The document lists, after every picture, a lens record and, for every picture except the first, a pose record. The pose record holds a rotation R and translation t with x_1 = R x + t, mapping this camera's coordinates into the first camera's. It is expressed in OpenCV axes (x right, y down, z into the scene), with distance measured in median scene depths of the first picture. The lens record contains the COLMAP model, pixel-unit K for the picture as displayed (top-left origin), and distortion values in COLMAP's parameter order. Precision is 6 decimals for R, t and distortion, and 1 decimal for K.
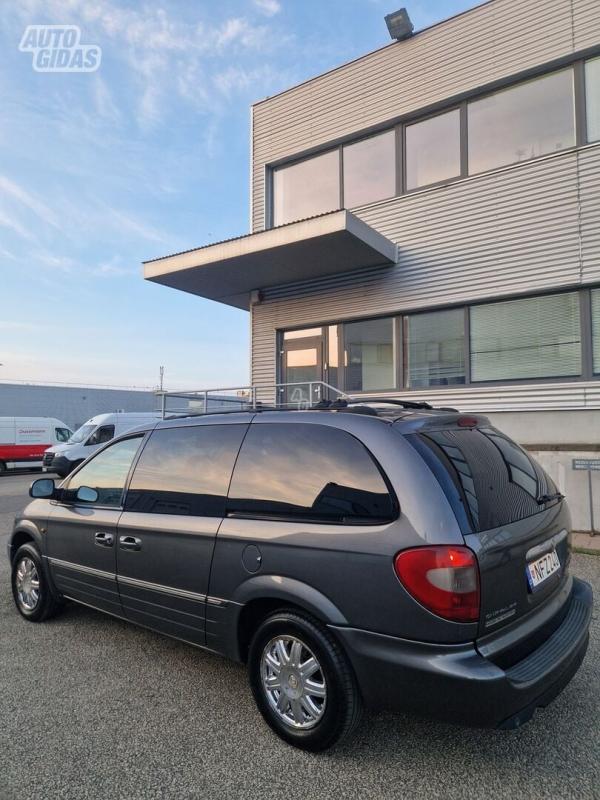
lens RADIAL K [[551.9, 0, 303.2], [0, 551.9, 407.3], [0, 0, 1]] dist [0.067920, -0.052913]
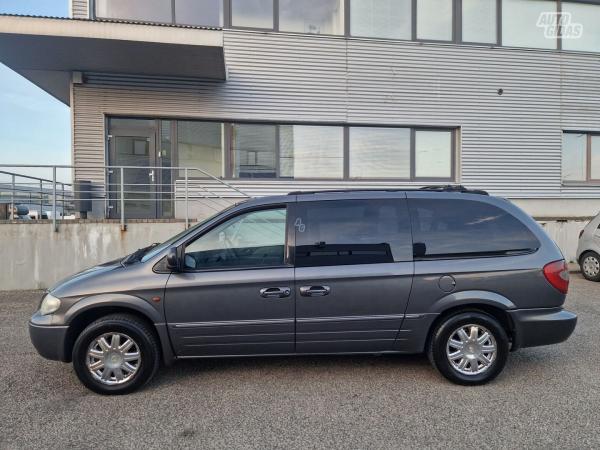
lens RADIAL K [[413.9, 0, 304.0], [0, 413.9, 230.1], [0, 0, 1]] dist [0.067920, -0.052913]
pose [[0.722265, -0.020407, 0.691315, -0.442813], [-0.036054, 0.997095, 0.067102, 0.020394], [-0.690676, -0.073390, 0.719431, 0.160624]]
